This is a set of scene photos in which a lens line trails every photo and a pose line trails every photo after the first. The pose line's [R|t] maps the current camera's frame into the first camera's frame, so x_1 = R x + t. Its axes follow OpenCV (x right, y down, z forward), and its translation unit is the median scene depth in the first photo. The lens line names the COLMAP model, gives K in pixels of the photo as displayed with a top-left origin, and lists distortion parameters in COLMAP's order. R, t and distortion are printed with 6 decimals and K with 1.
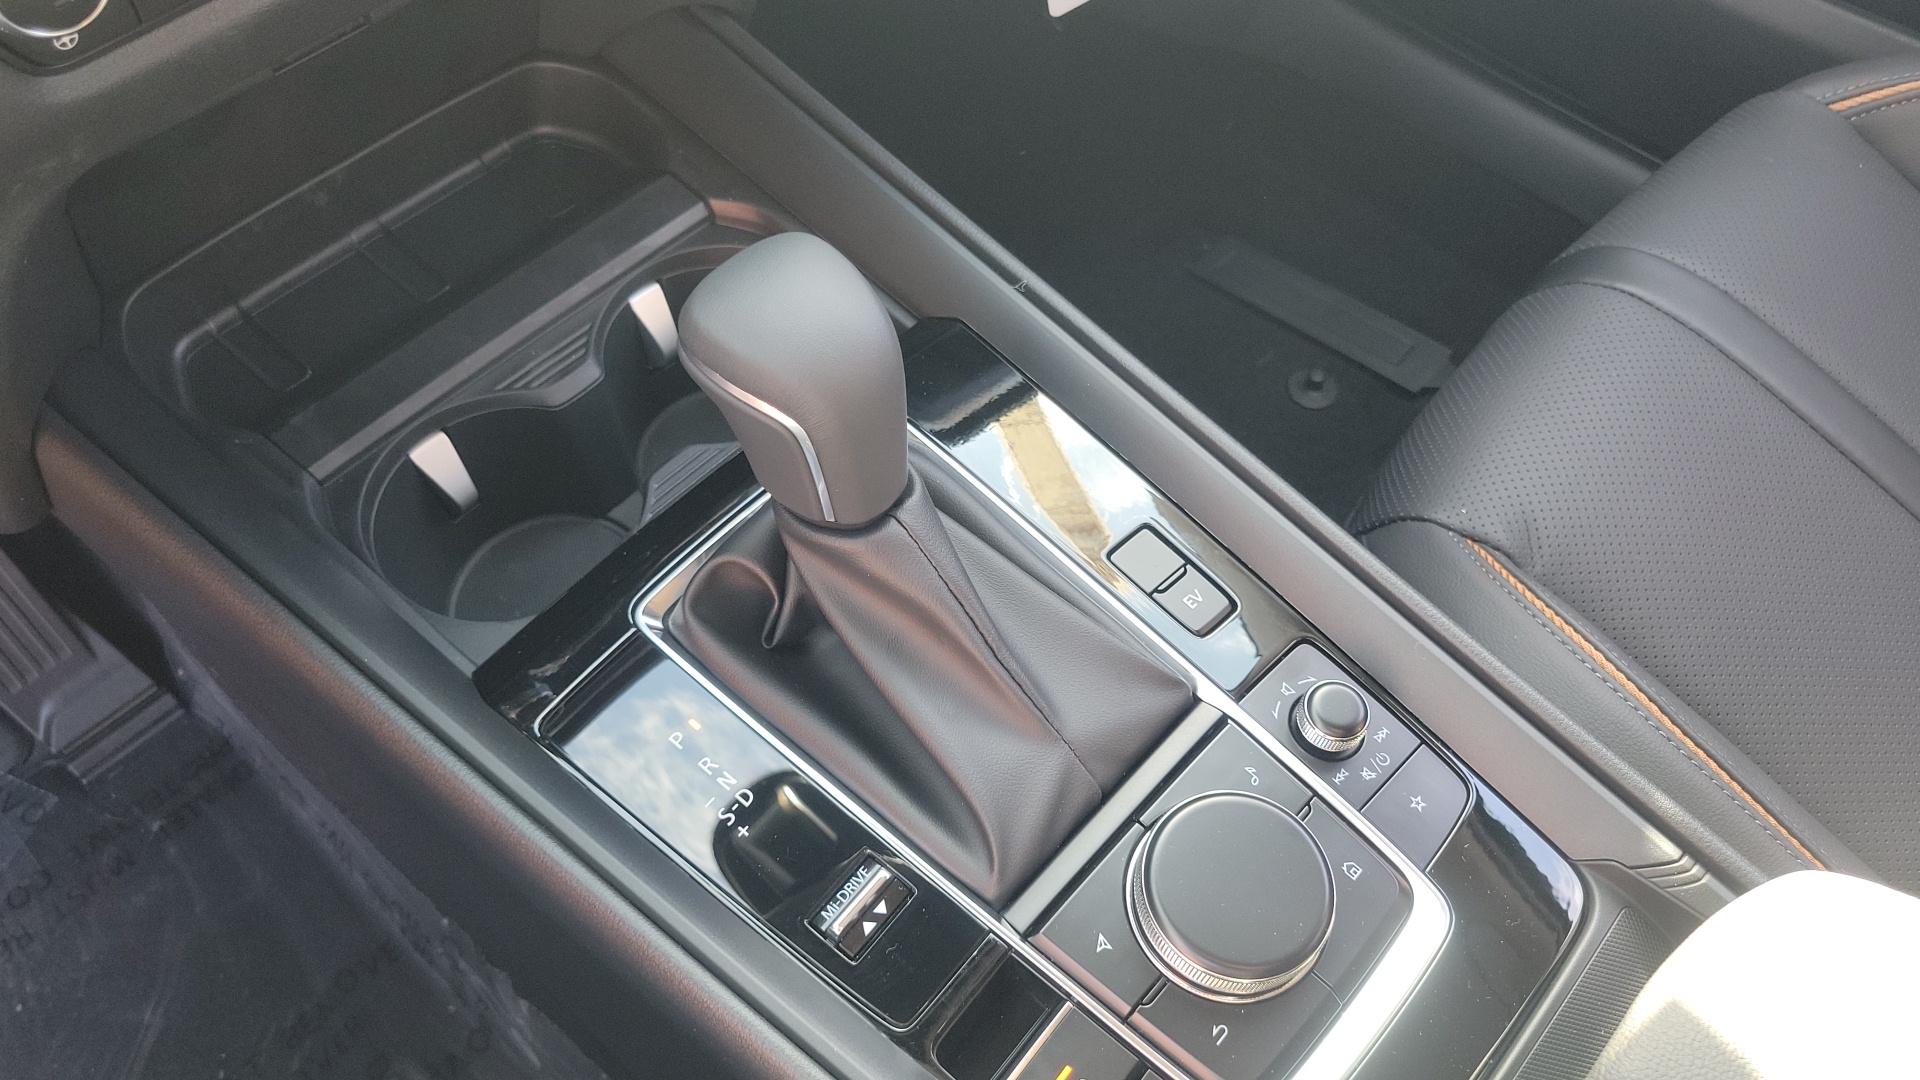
lens RADIAL K [[1471.5, 0, 965.2], [0, 1471.5, 533.7], [0, 0, 1]] dist [0.006405, -0.001463]
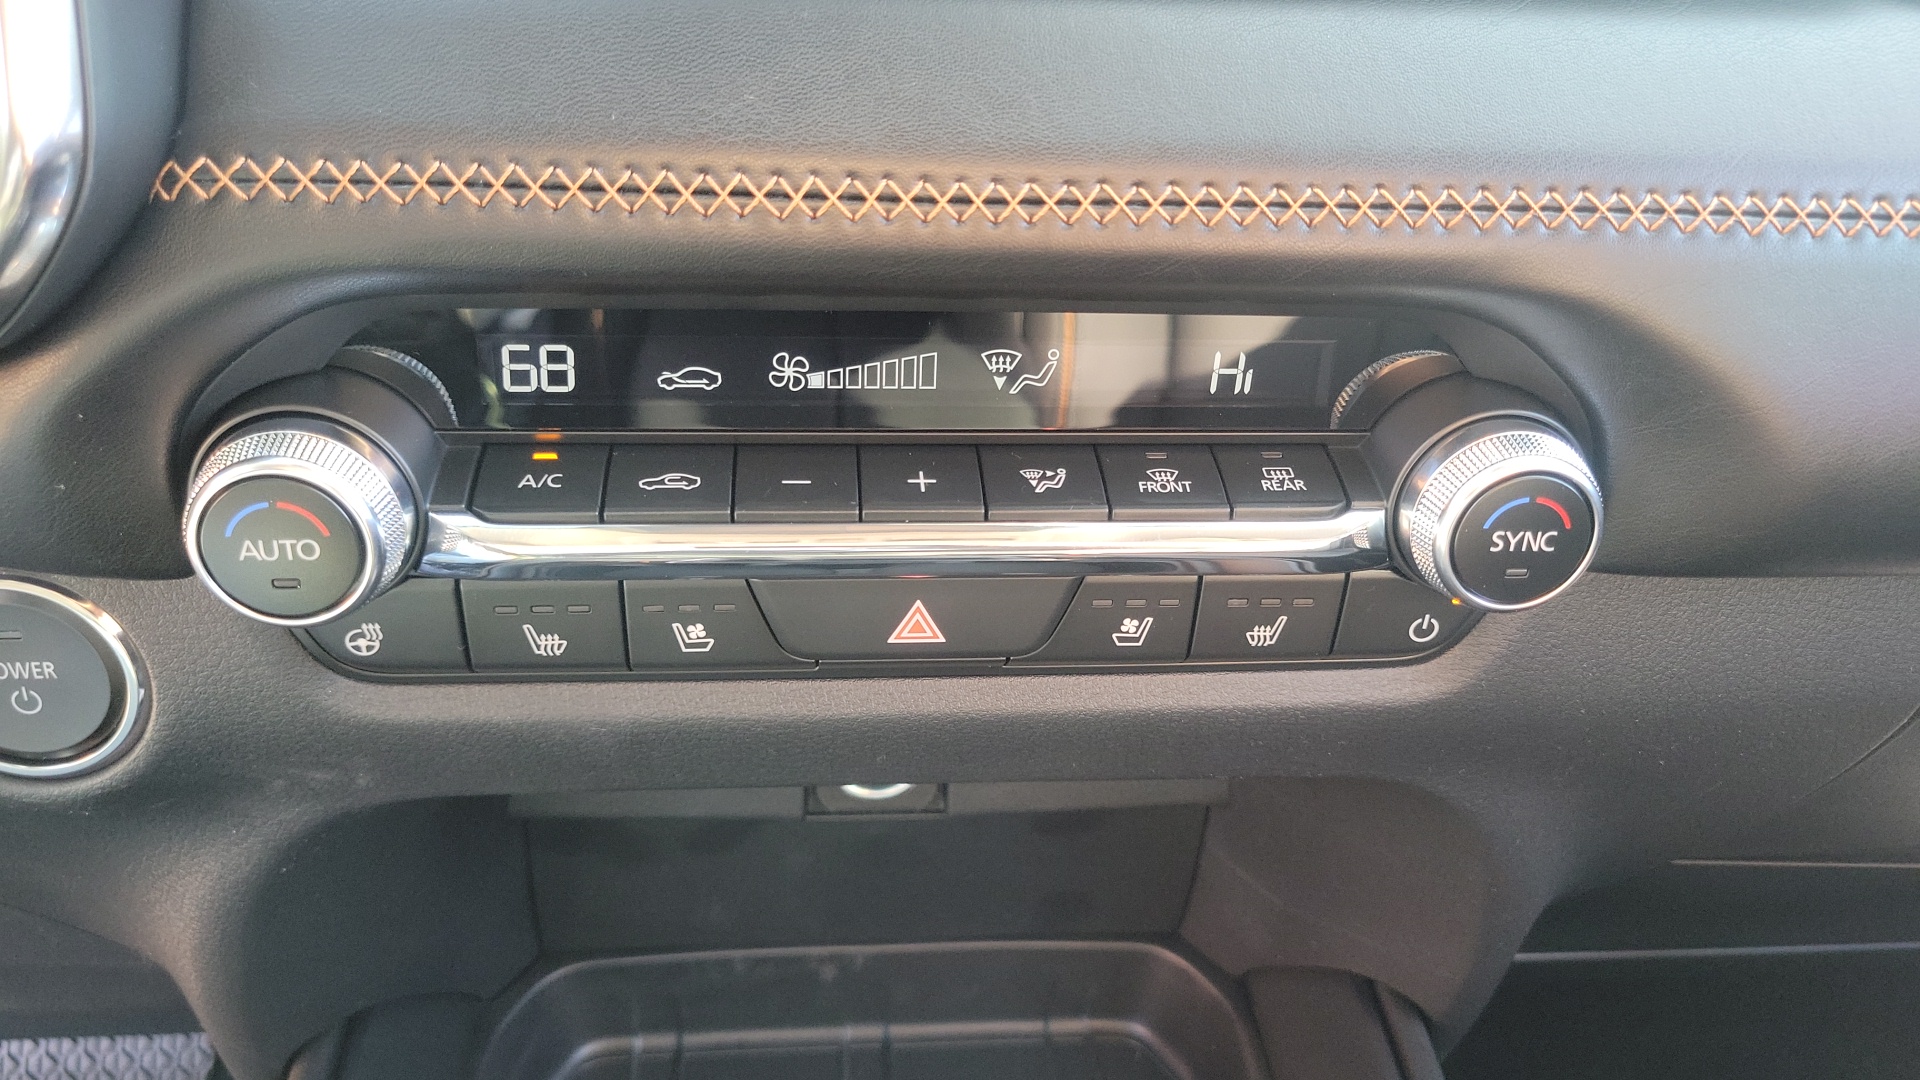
lens RADIAL K [[1471.5, 0, 965.2], [0, 1471.5, 533.7], [0, 0, 1]] dist [0.006405, -0.001463]
pose [[0.739629, 0.278905, -0.612503, 0.039306], [-0.567807, 0.747178, -0.345427, -0.174467], [0.361308, 0.603272, 0.710999, 0.323608]]
